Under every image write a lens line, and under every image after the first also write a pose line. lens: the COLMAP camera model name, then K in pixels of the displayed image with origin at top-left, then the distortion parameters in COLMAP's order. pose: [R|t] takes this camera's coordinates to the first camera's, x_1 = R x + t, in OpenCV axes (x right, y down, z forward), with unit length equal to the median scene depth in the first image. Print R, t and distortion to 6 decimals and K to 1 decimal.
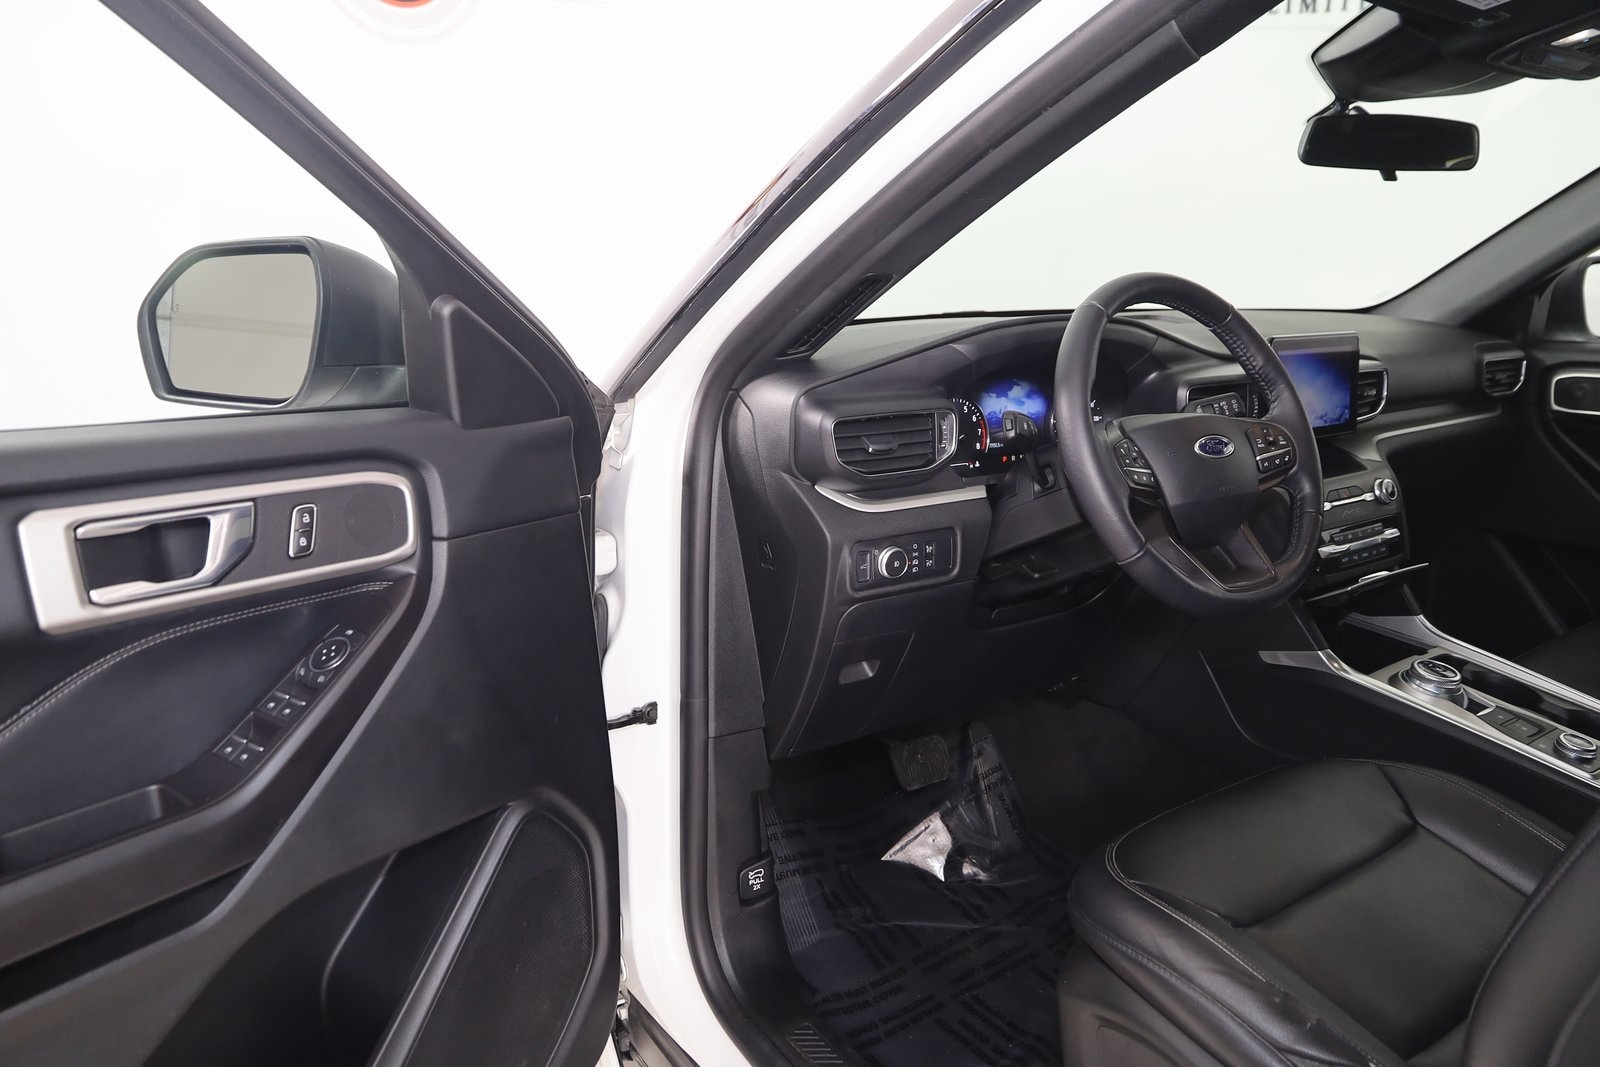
lens RADIAL K [[1023.8, 0, 800.0], [0, 1023.8, 533.5], [0, 0, 1]] dist [-0.116528, 0.062467]
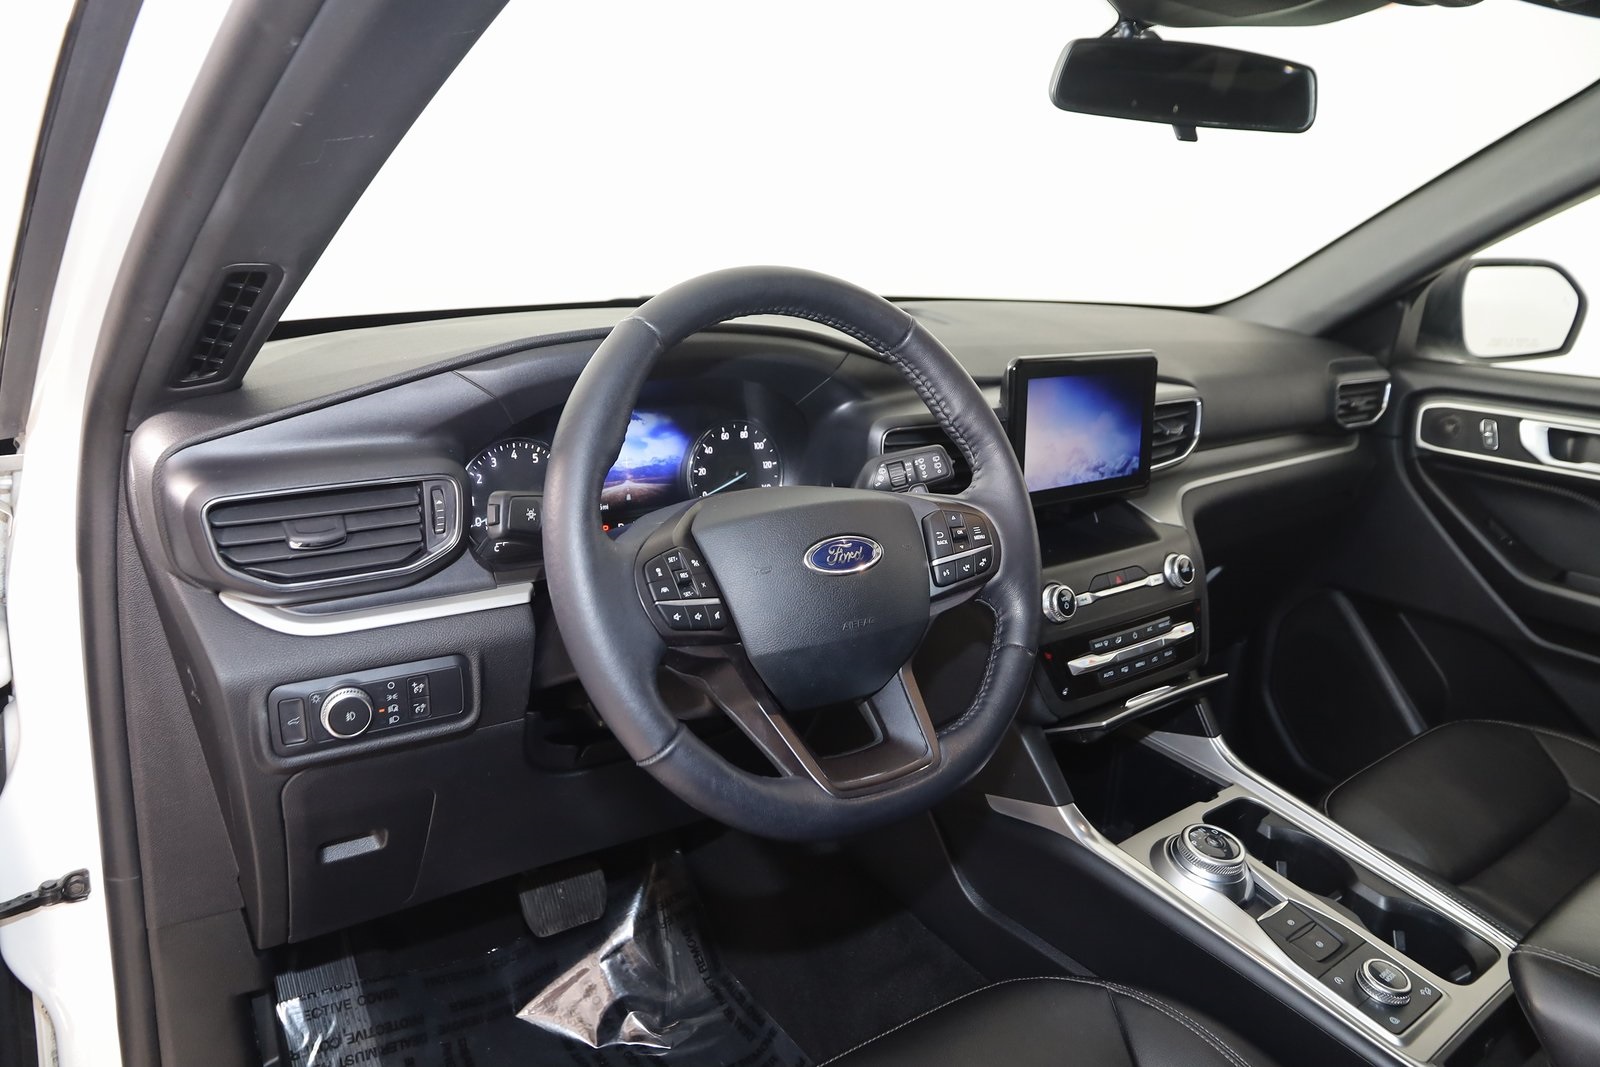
lens RADIAL K [[1023.8, 0, 800.0], [0, 1023.8, 533.5], [0, 0, 1]] dist [-0.116528, 0.062467]
pose [[0.996528, 0.028765, 0.078129, 0.262989], [-0.032415, 0.998422, 0.045860, -0.099983], [-0.076686, -0.048233, 0.995888, 0.290796]]
